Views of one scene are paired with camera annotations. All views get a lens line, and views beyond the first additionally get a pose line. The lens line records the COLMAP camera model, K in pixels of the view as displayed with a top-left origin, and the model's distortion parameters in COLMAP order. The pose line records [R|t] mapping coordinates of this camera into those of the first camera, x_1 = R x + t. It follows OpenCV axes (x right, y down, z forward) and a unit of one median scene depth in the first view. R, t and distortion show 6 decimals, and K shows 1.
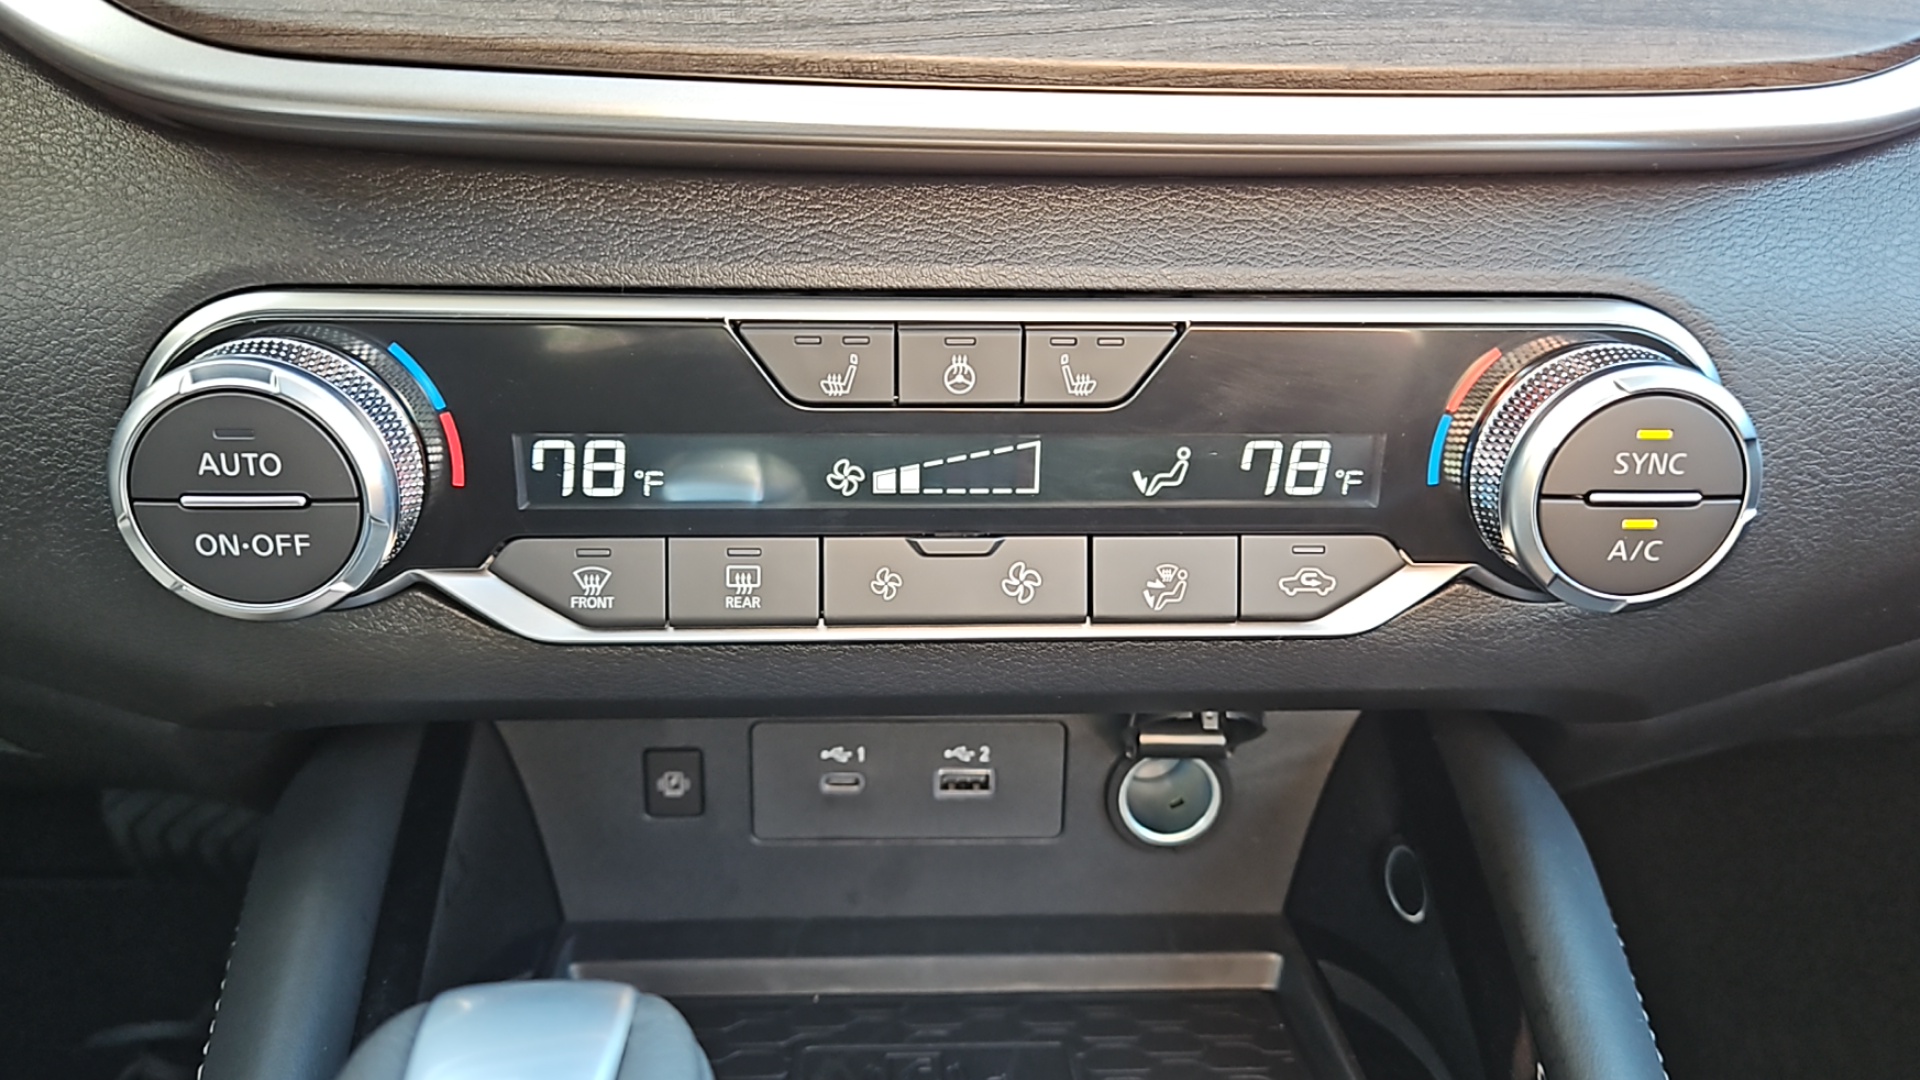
lens RADIAL K [[1411.2, 0, 964.6], [0, 1411.2, 537.7], [0, 0, 1]] dist [0.070690, -0.073620]
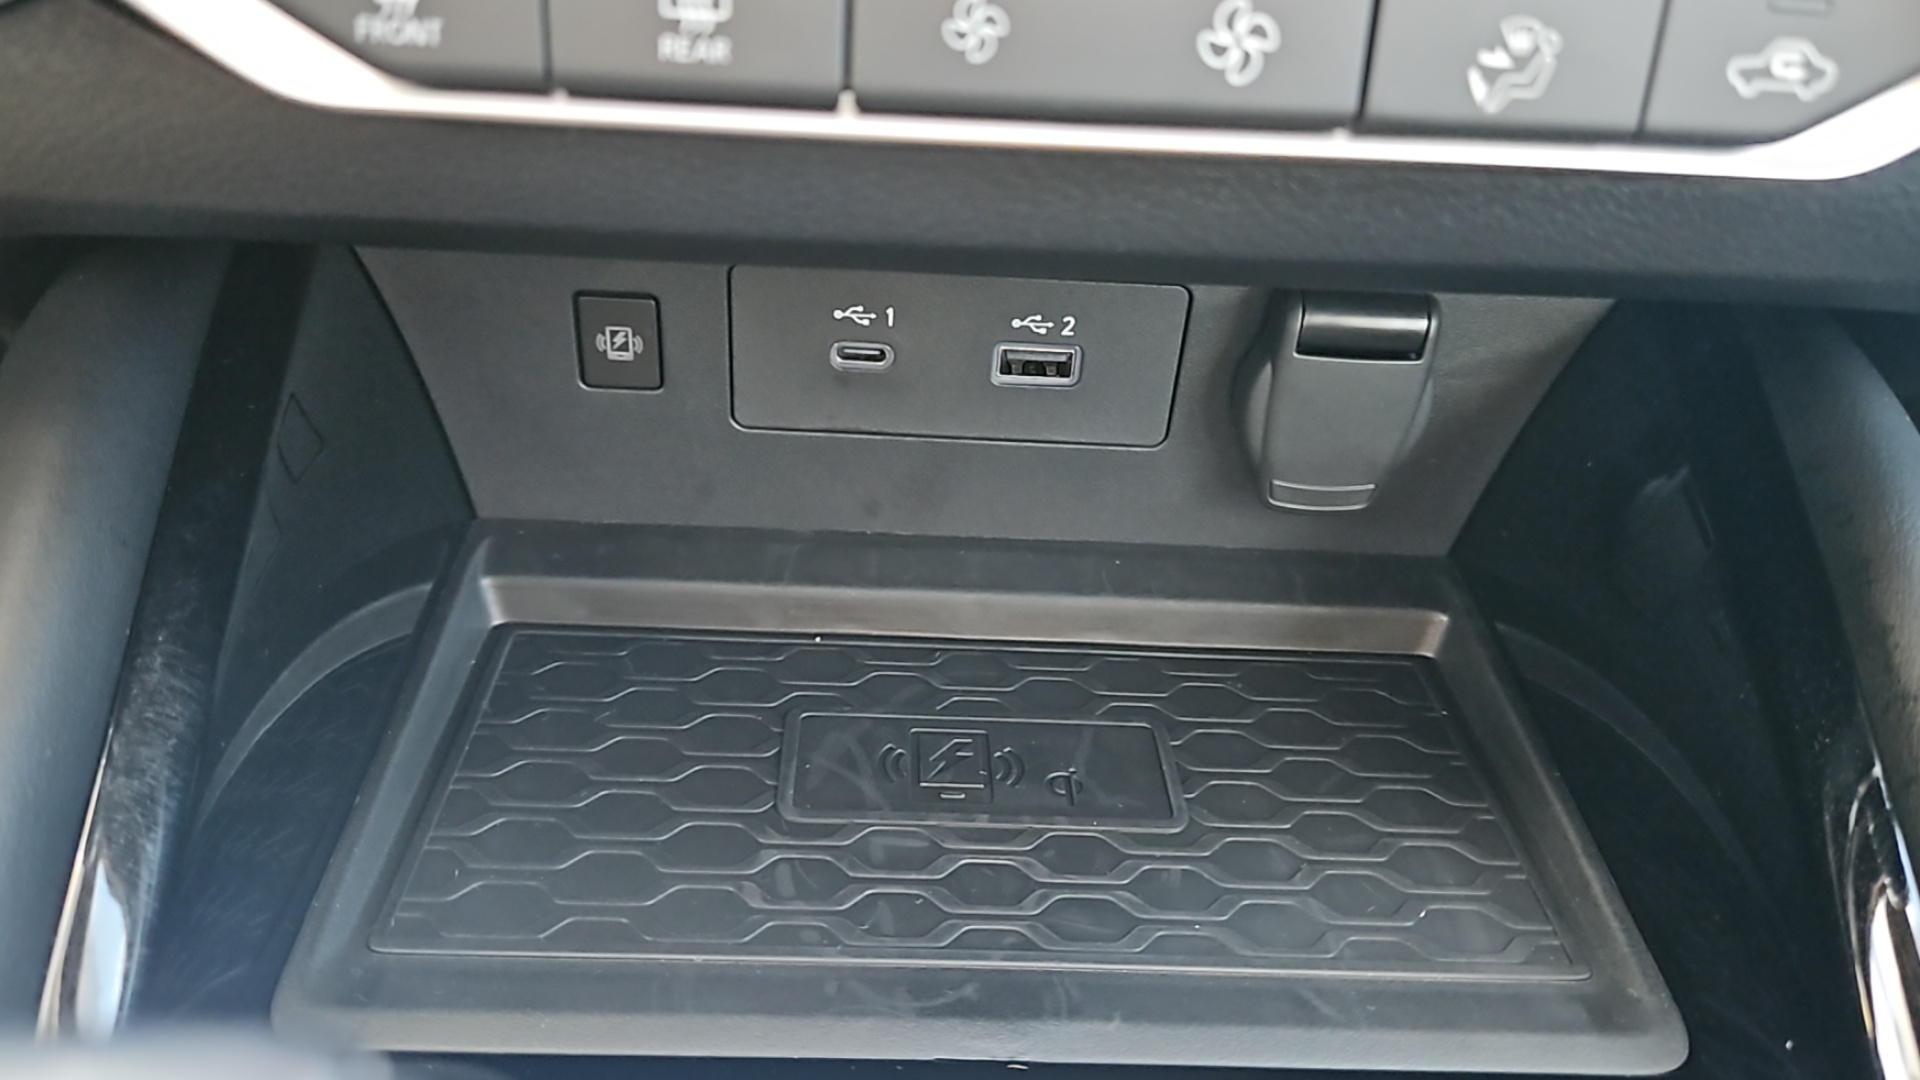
lens RADIAL K [[1413.9, 0, 960.0], [0, 1413.9, 540.0], [0, 0, 1]] dist [0.068260, -0.072254]
pose [[0.998410, 0.056020, 0.006200, -0.037534], [-0.054921, 0.942255, 0.330362, 0.025757], [0.012665, -0.330177, 0.943834, 0.314655]]
